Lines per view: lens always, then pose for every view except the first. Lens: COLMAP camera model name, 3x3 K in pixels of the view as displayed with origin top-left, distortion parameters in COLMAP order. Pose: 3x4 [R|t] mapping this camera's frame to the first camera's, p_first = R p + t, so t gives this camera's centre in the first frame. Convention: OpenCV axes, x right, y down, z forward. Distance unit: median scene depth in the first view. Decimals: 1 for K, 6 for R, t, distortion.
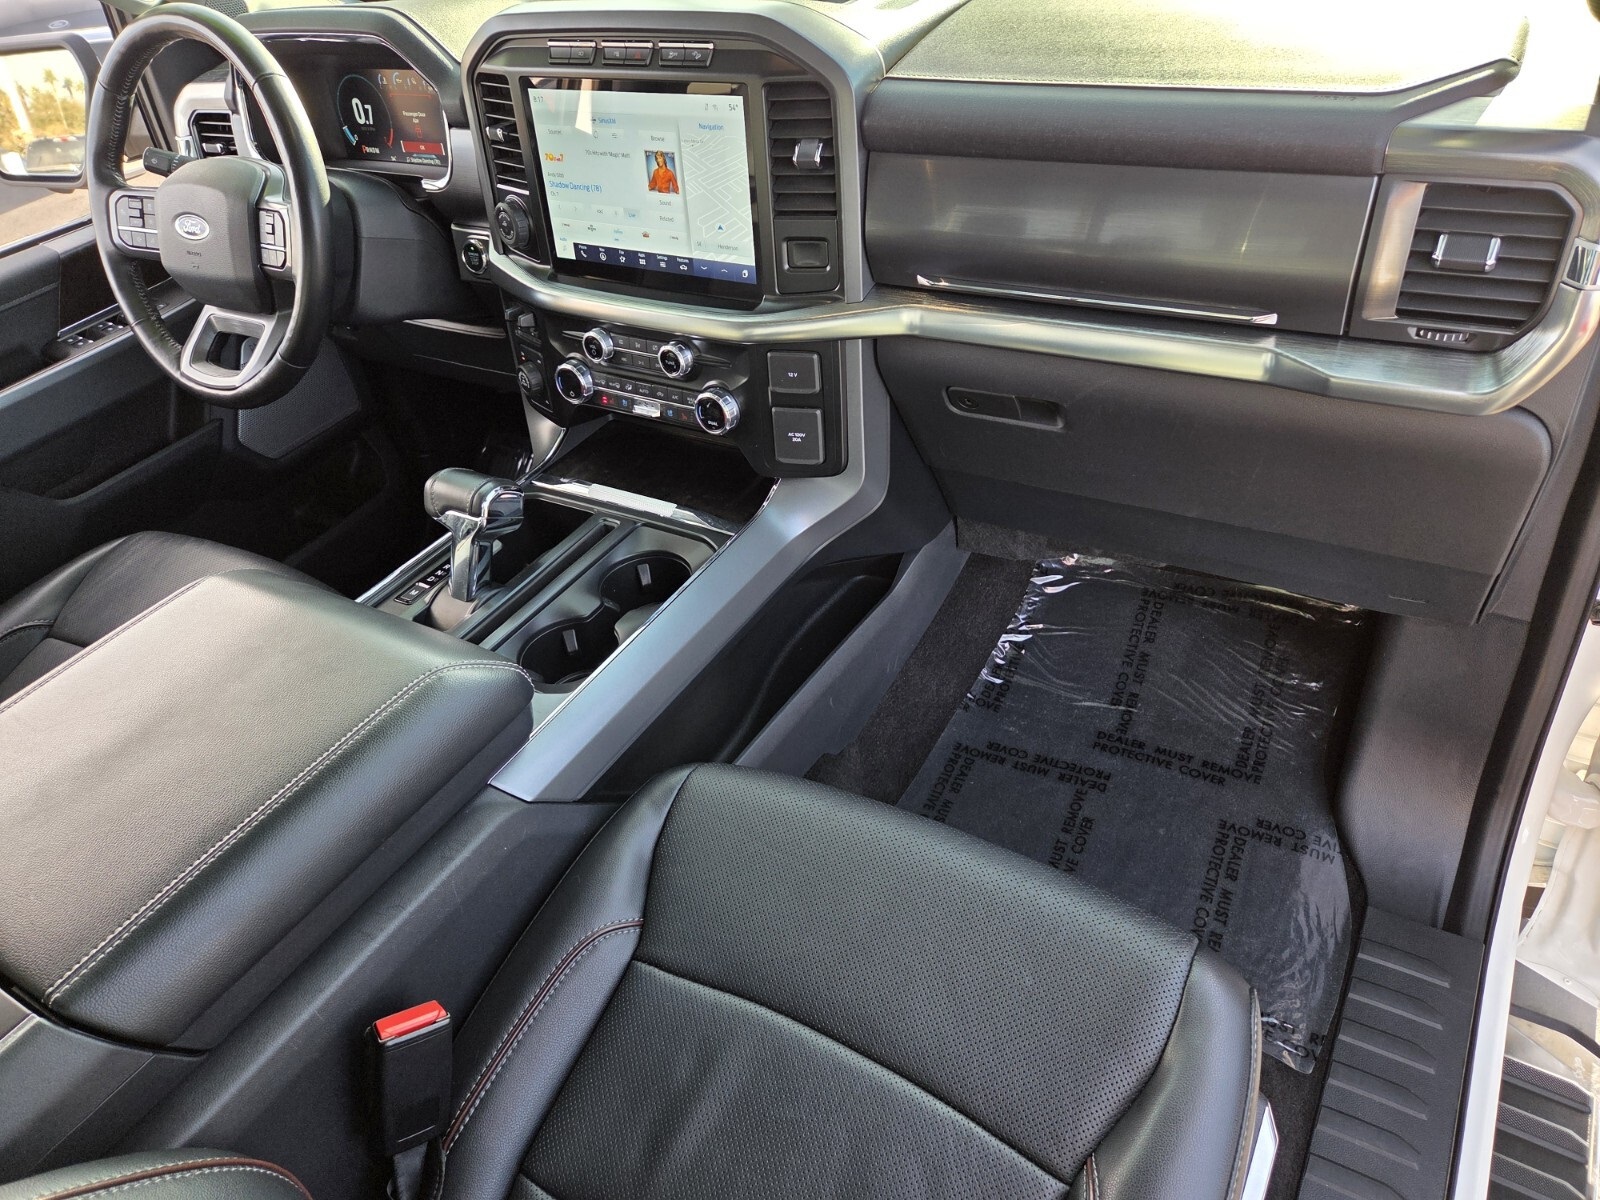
lens RADIAL K [[1079.5, 0, 800.0], [0, 1079.5, 600.0], [0, 0, 1]] dist [0.071215, -0.064447]
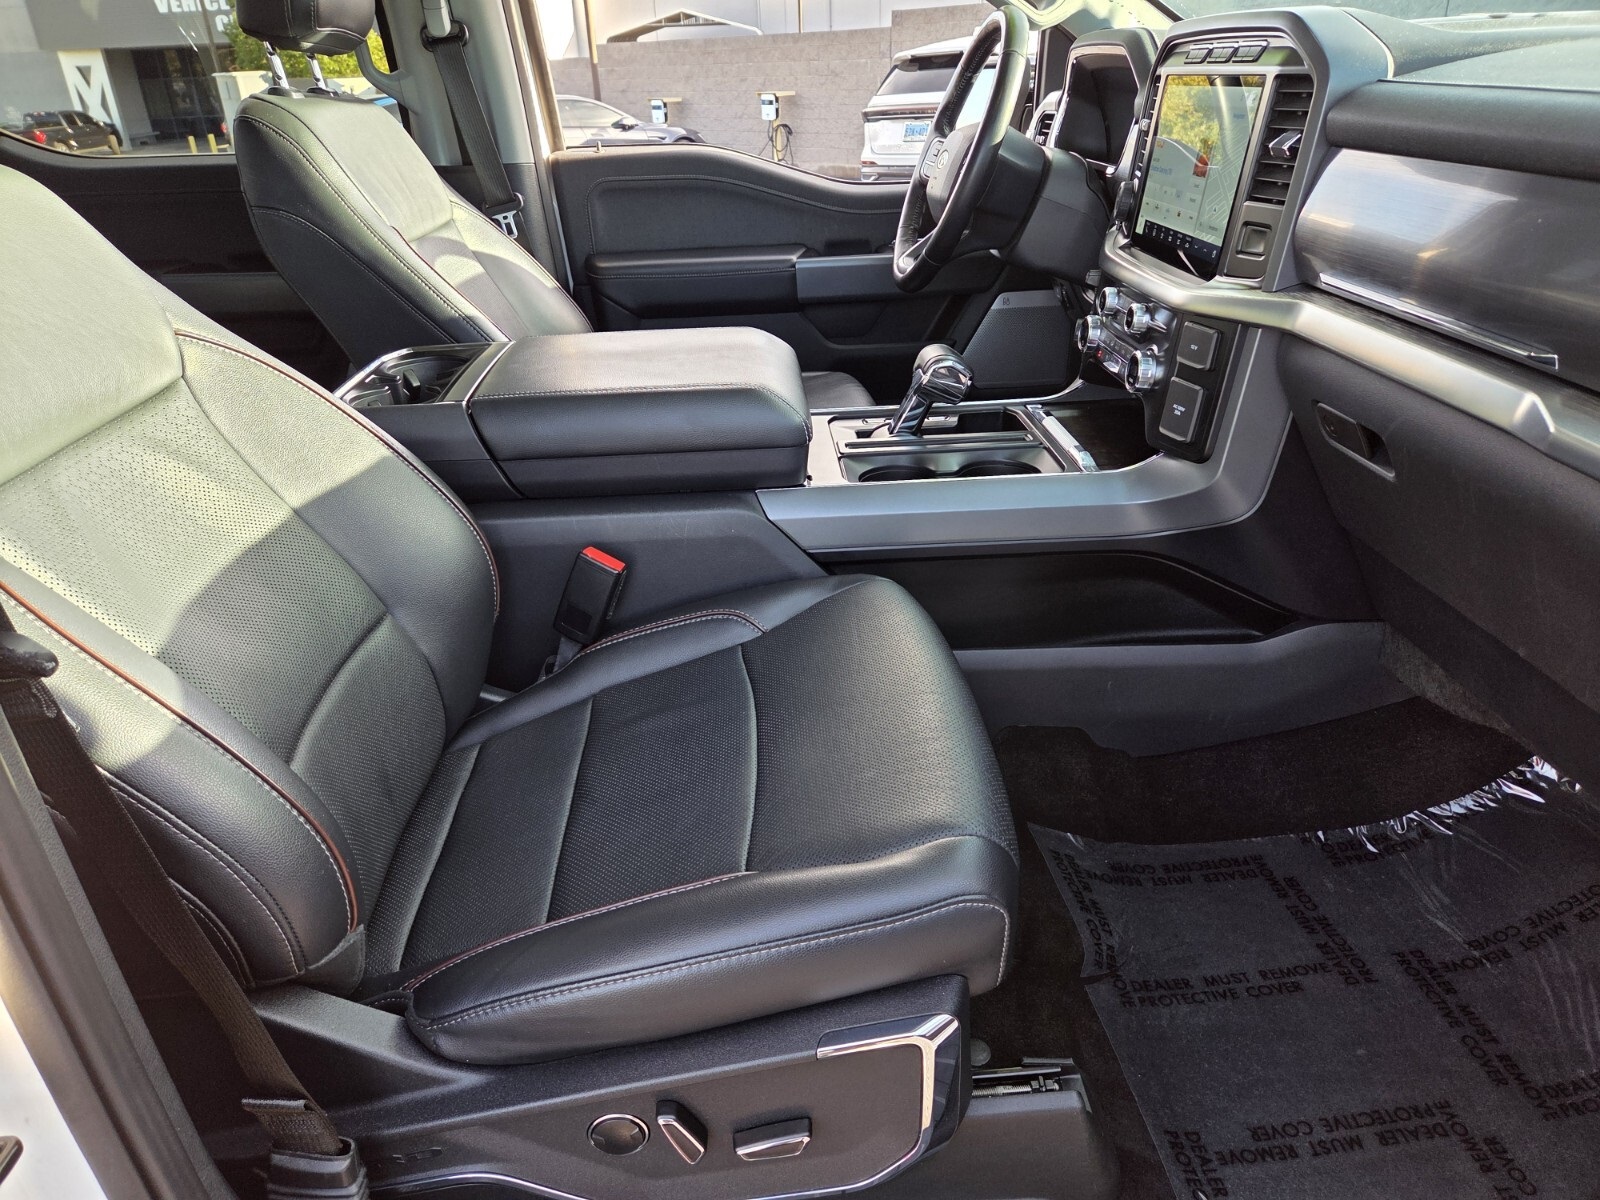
lens RADIAL K [[1079.5, 0, 800.0], [0, 1079.5, 600.0], [0, 0, 1]] dist [0.071215, -0.064447]
pose [[0.557451, 0.446822, -0.699713, 0.588042], [-0.539975, 0.835327, 0.103231, 0.086722], [0.630615, 0.320281, 0.706926, 0.086302]]
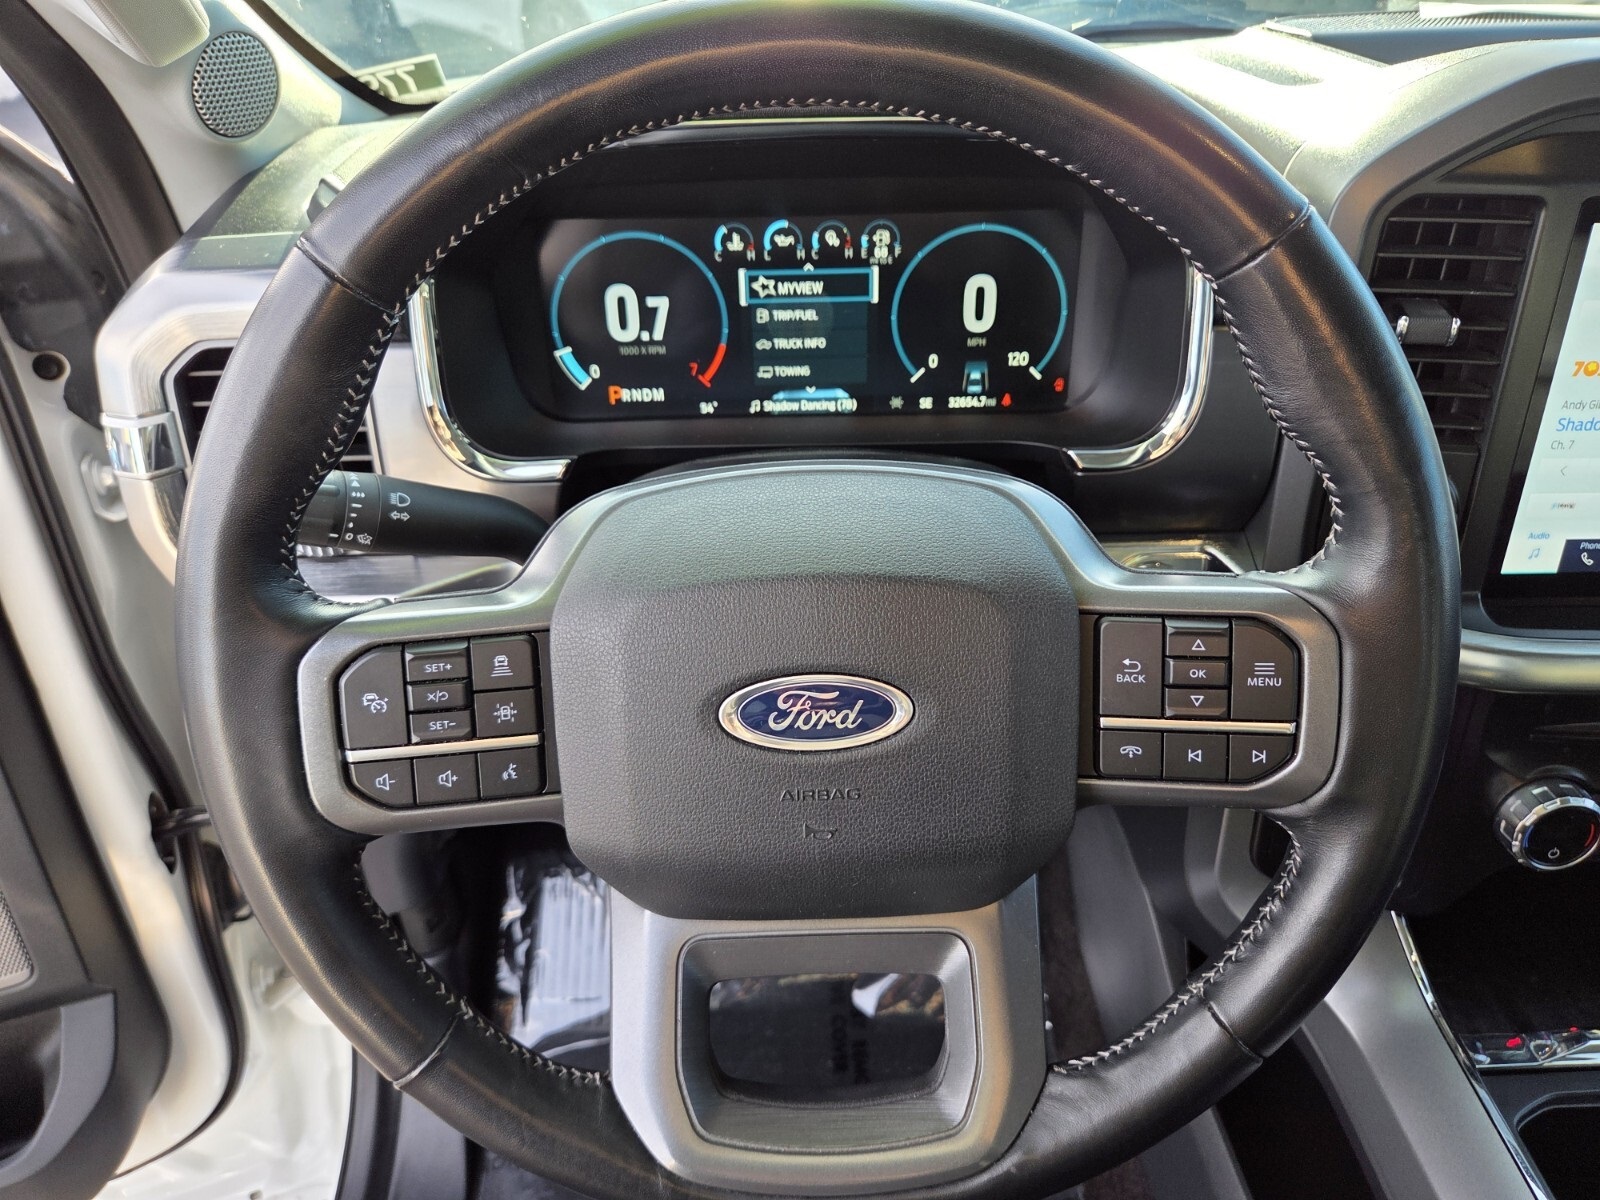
lens RADIAL K [[1079.5, 0, 800.0], [0, 1079.5, 600.0], [0, 0, 1]] dist [0.071215, -0.064447]
pose [[0.842848, -0.200077, 0.499576, -0.735686], [0.262459, 0.963257, -0.057023, -0.372151], [-0.469811, 0.179181, 0.864391, 0.781647]]
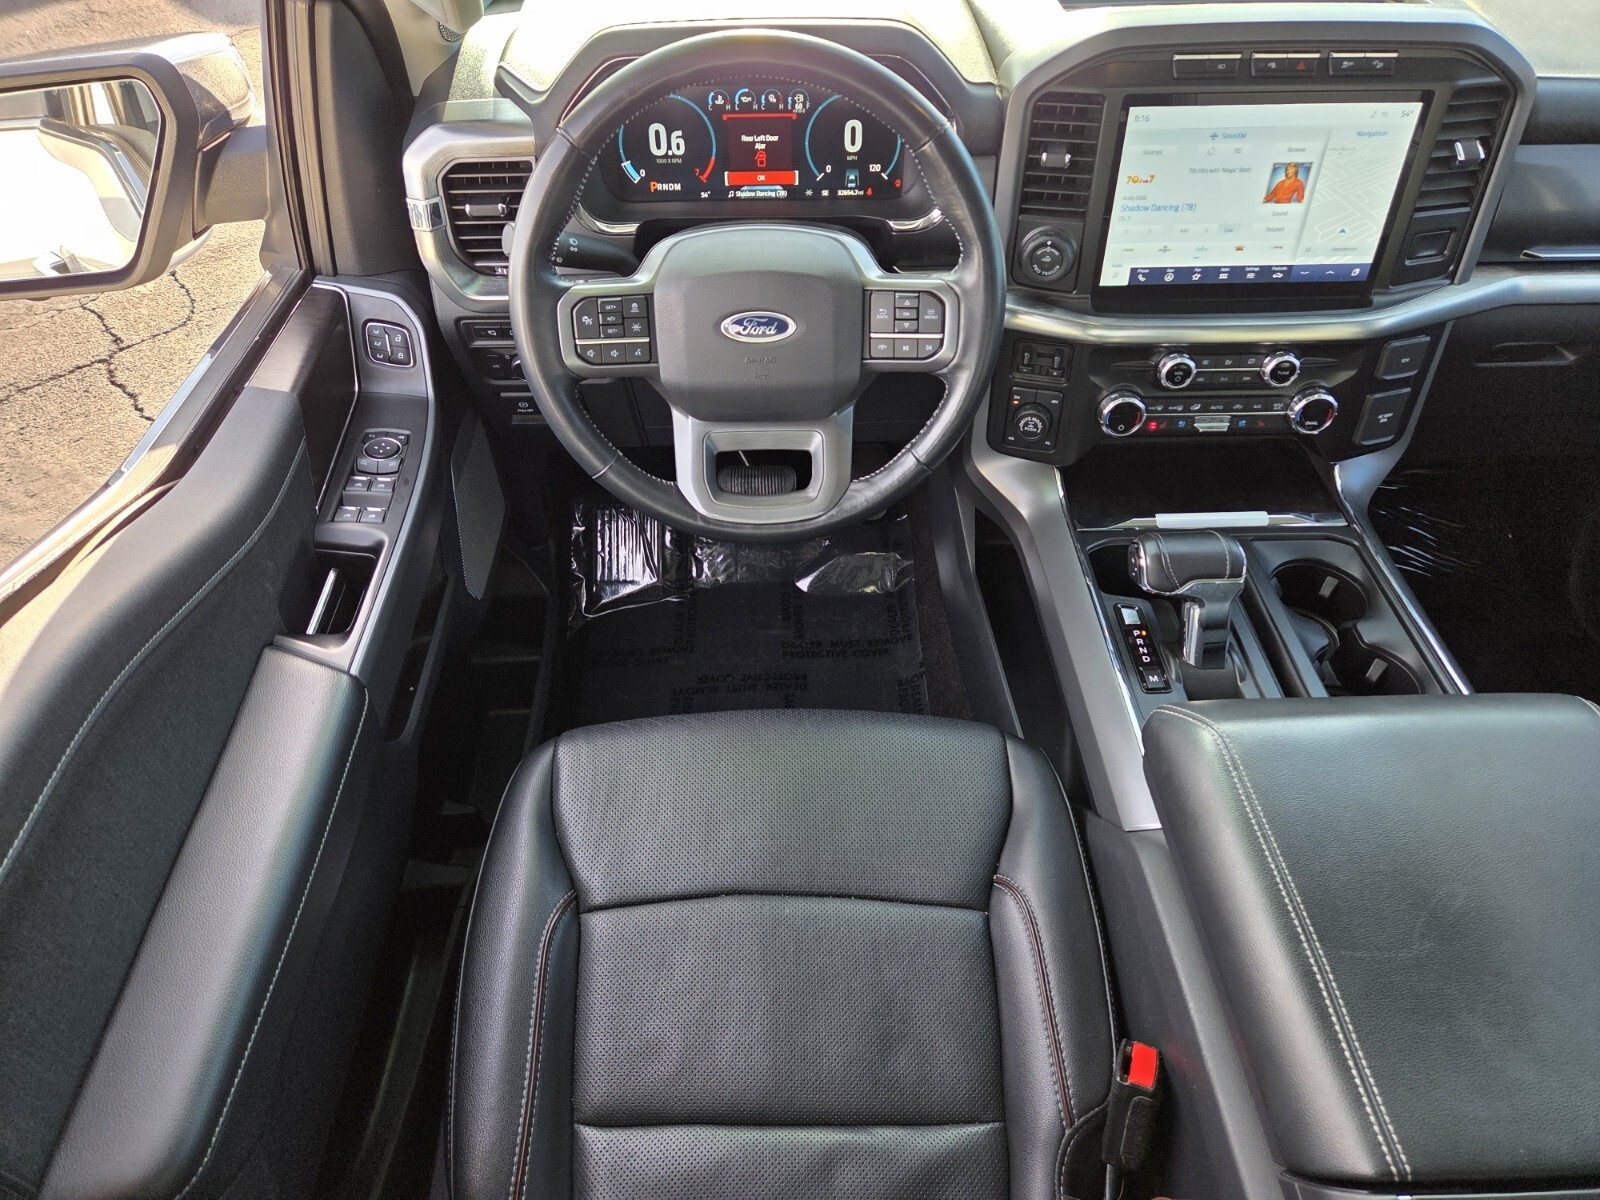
lens RADIAL K [[1079.5, 0, 800.0], [0, 1079.5, 600.0], [0, 0, 1]] dist [0.071215, -0.064447]
pose [[0.832247, -0.295464, 0.469111, -0.993530], [0.259984, 0.955340, 0.140475, -0.269547], [-0.489666, 0.005051, 0.871895, 0.337934]]
